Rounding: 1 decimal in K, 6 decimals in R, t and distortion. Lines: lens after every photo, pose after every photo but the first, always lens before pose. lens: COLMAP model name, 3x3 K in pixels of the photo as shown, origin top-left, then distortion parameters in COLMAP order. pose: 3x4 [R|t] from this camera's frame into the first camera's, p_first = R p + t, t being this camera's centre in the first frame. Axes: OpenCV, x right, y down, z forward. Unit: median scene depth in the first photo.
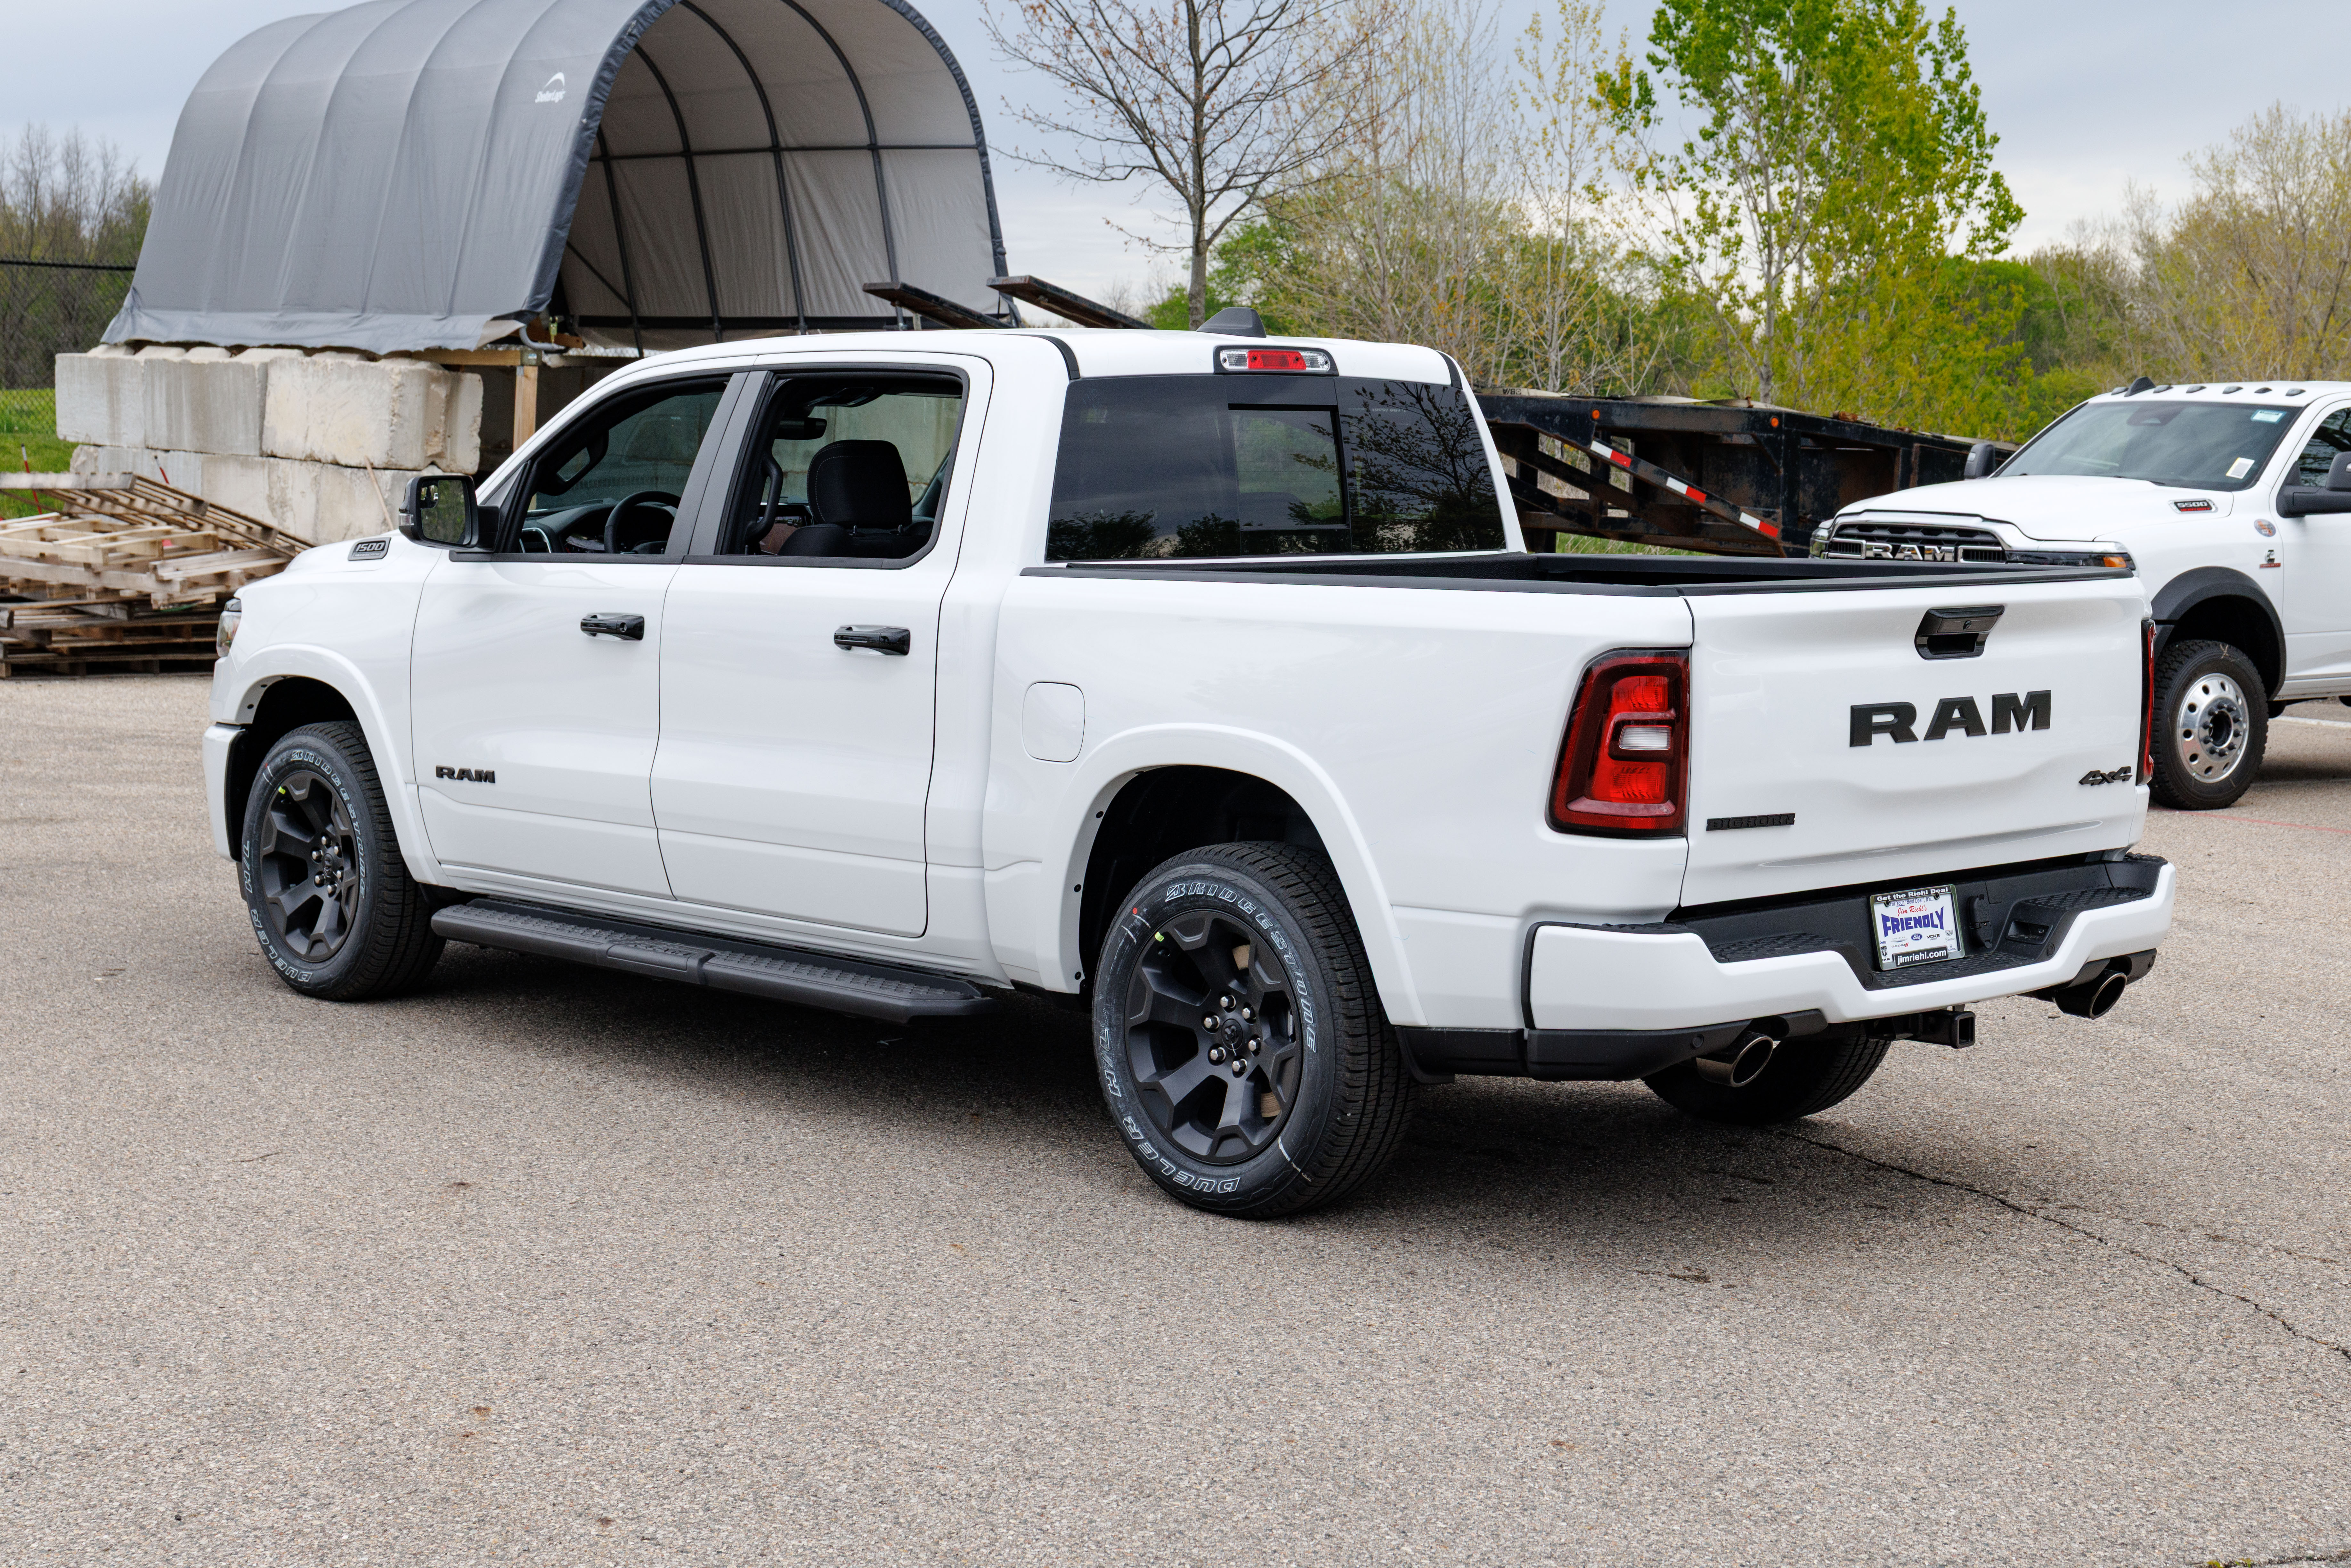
lens RADIAL K [[3642.9, 0, 1175.5], [0, 3642.9, 784.0], [0, 0, 1]] dist [0.091446, -0.052297]
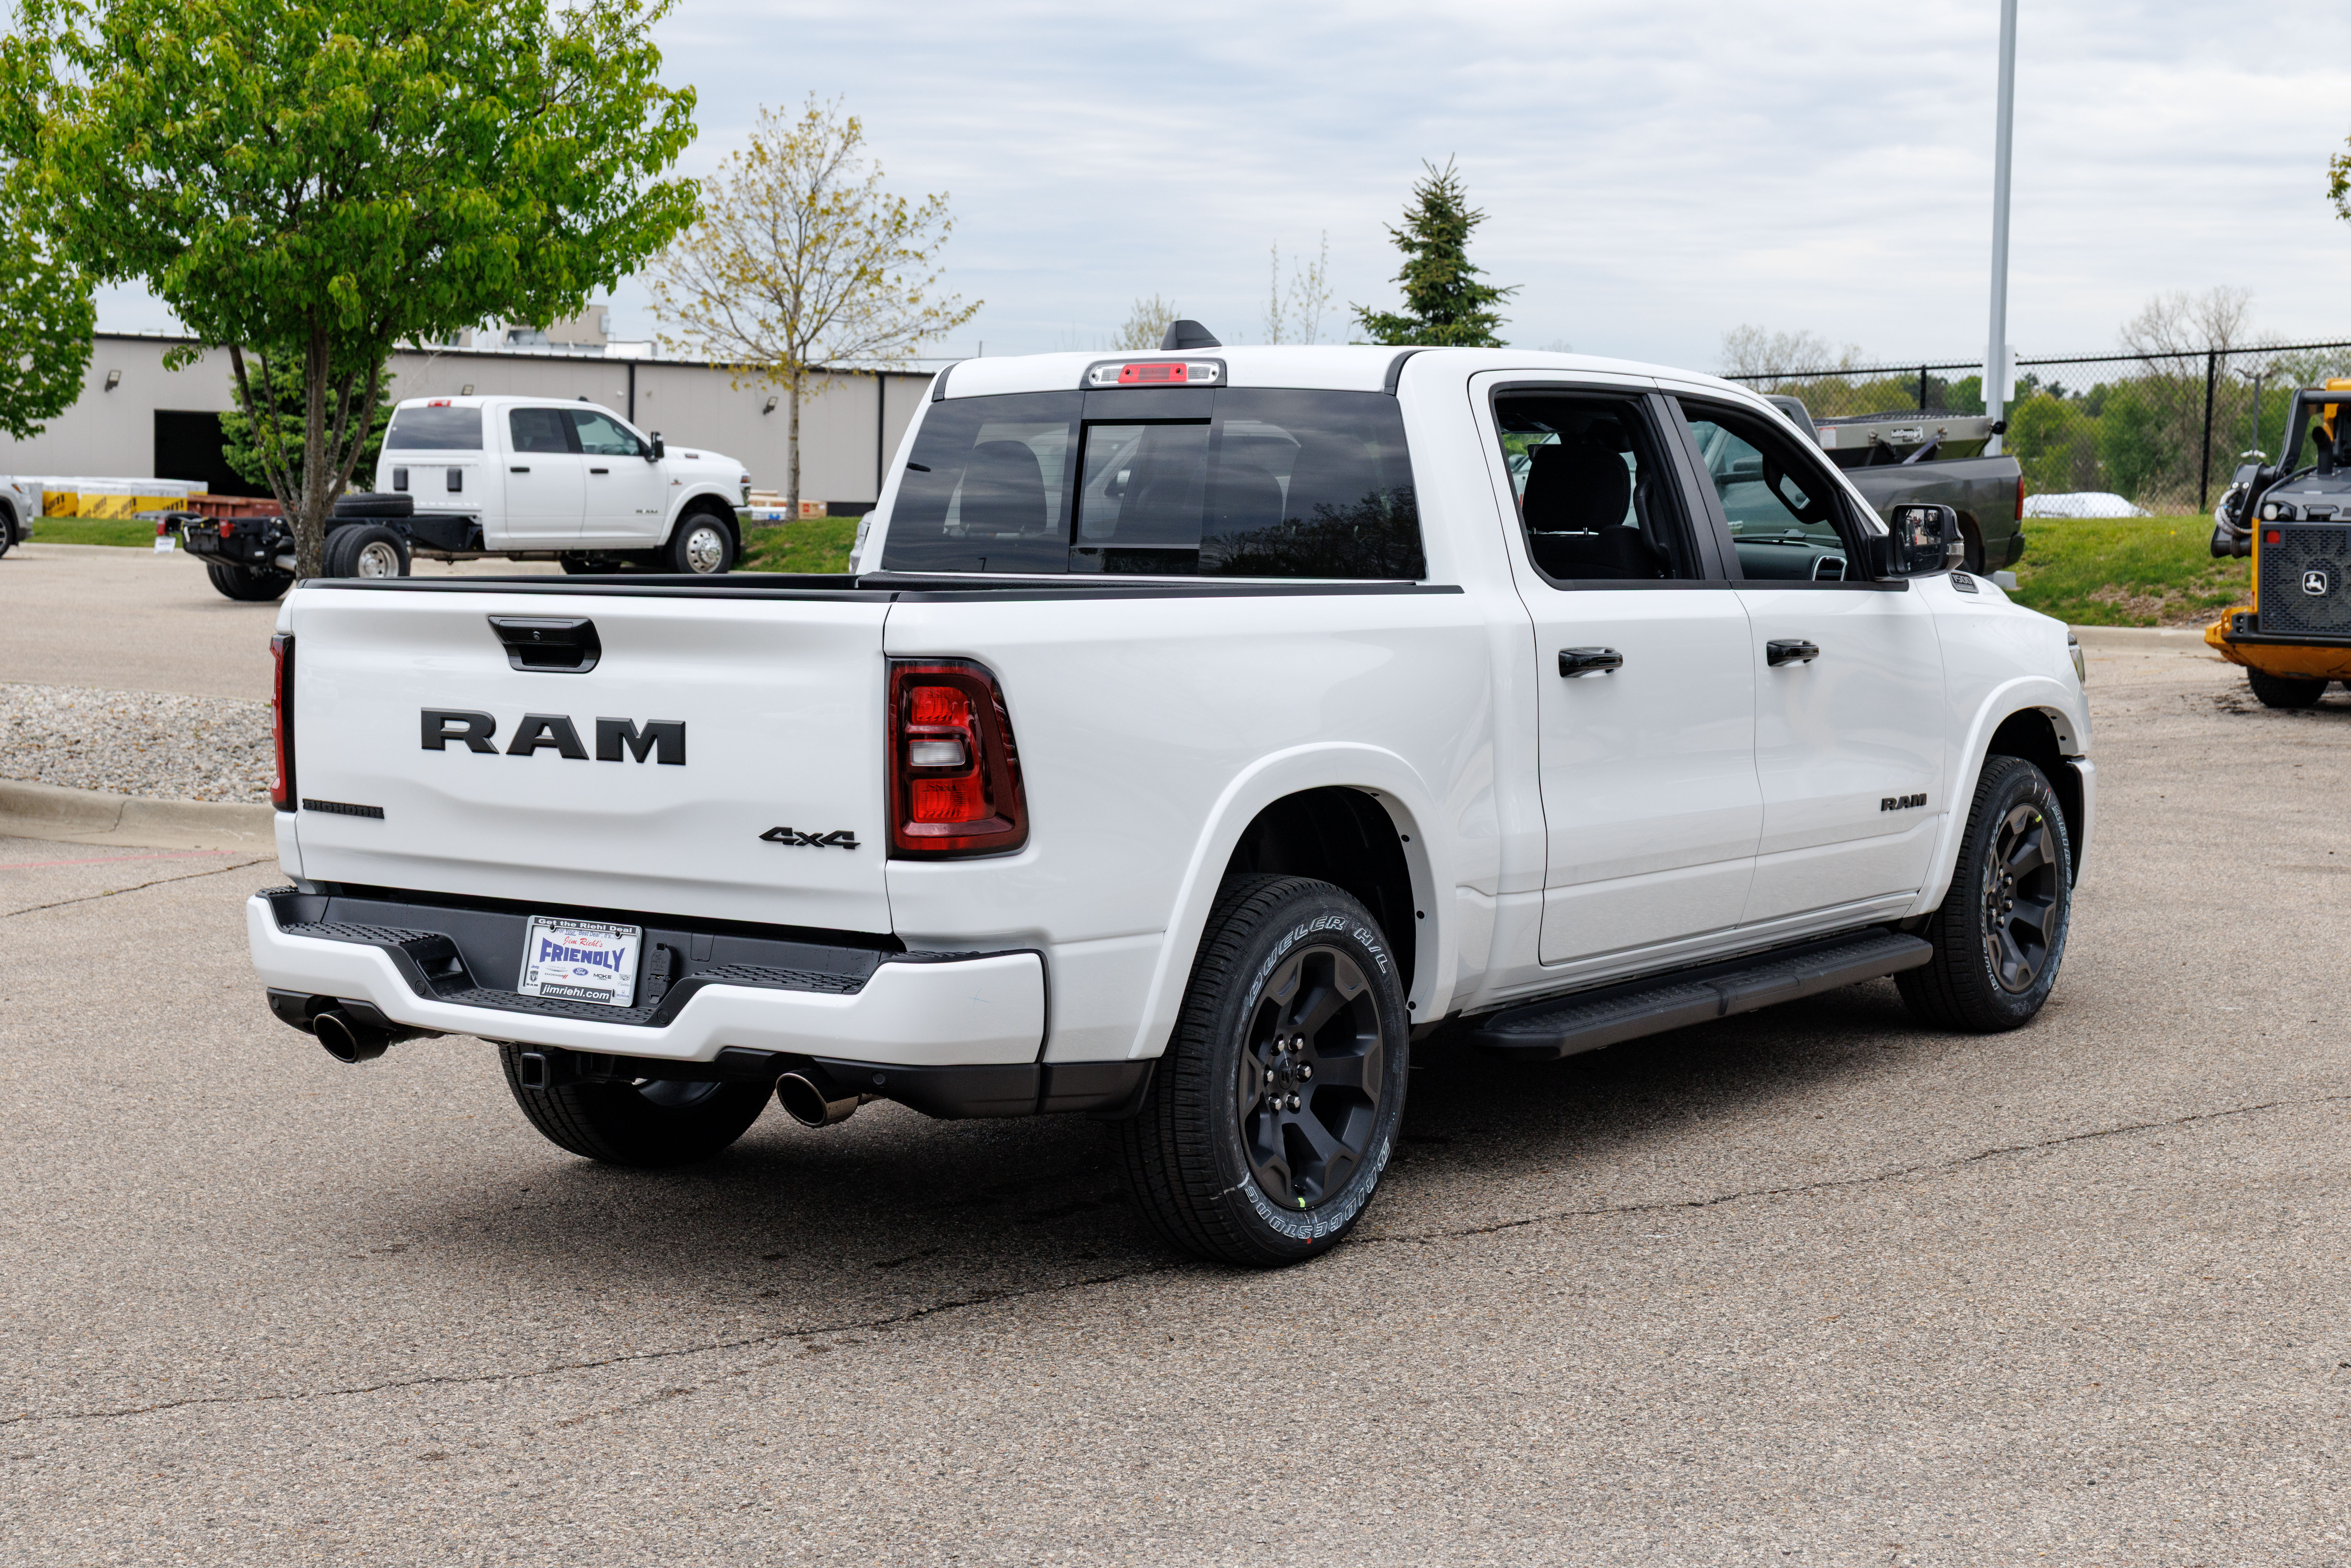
lens RADIAL K [[3557.0, 0, 1138.8], [0, 3557.0, 792.9], [0, 0, 1]] dist [-0.006896, 0.108002]
pose [[0.169362, 0.074474, -0.982736, 1.119319], [-0.094501, 0.993773, 0.059024, -0.070962], [0.981013, 0.082873, 0.175345, 0.978175]]
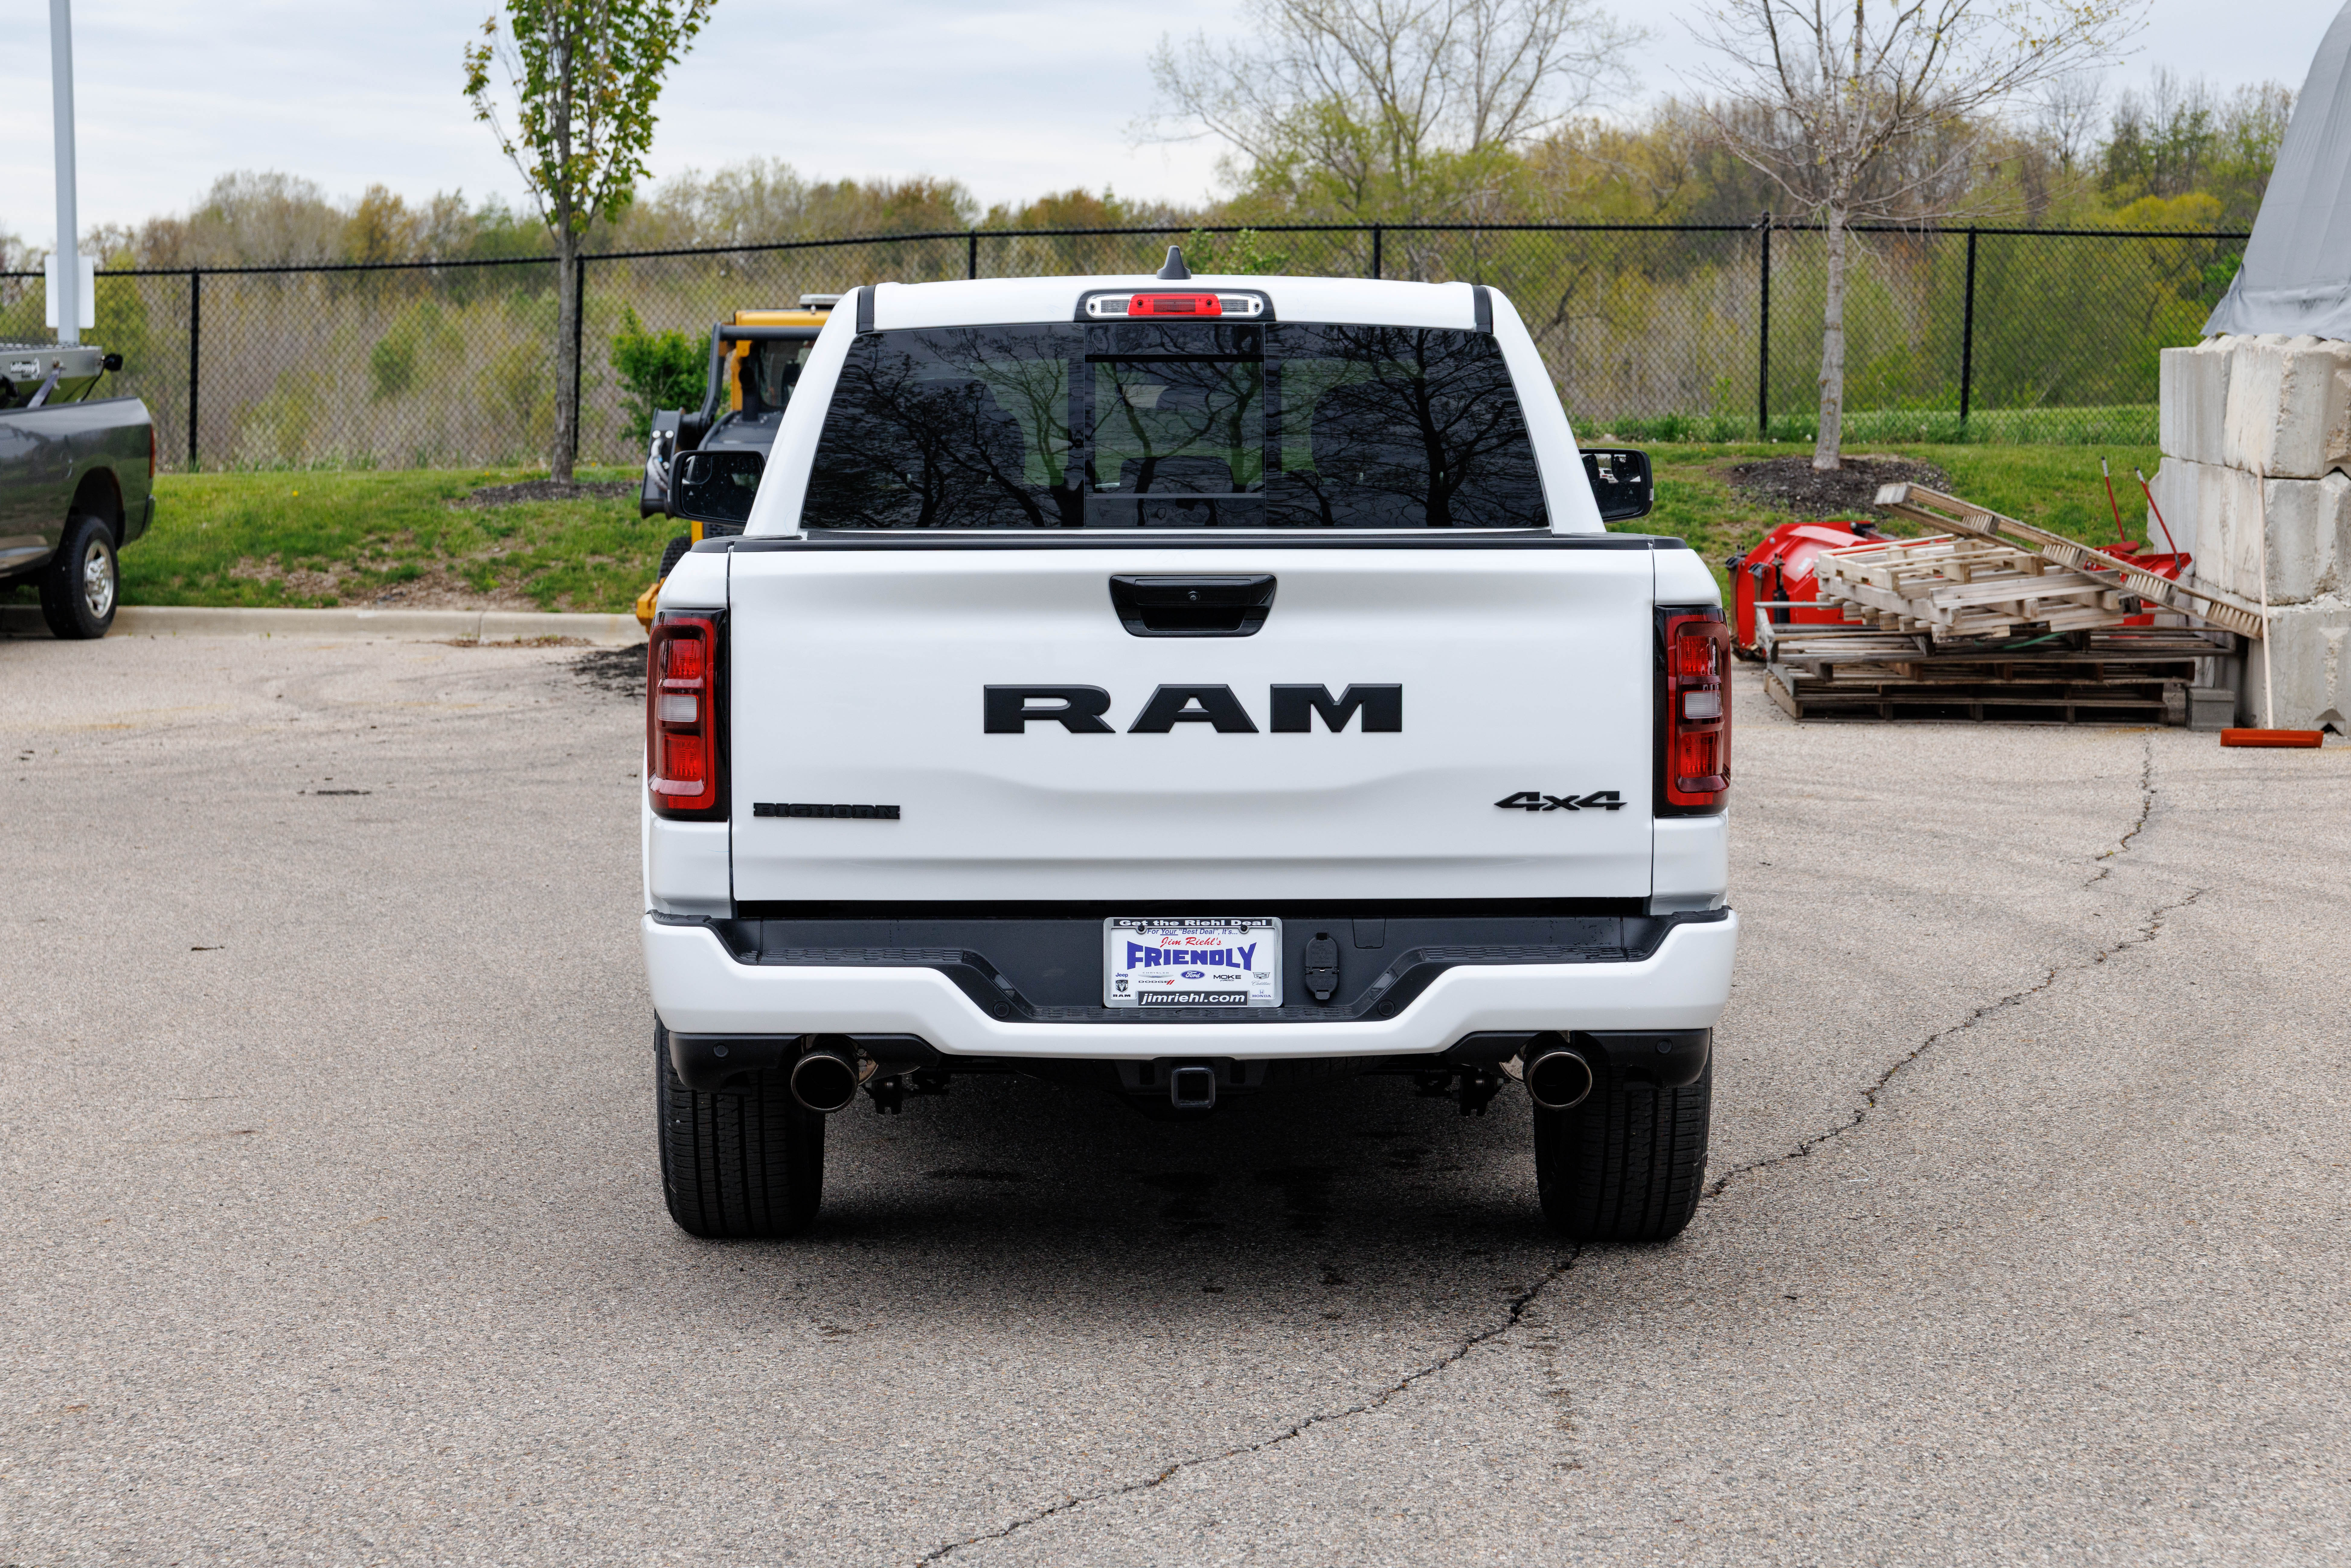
lens RADIAL K [[4770.2, 0, 1182.0], [0, 4770.2, 715.2], [0, 0, 1]] dist [-0.470949, 7.460284]
pose [[0.732795, 0.029261, -0.679820, 0.934407], [-0.058751, 0.998065, -0.020371, 0.005263], [0.677909, 0.054868, 0.733096, 0.203981]]
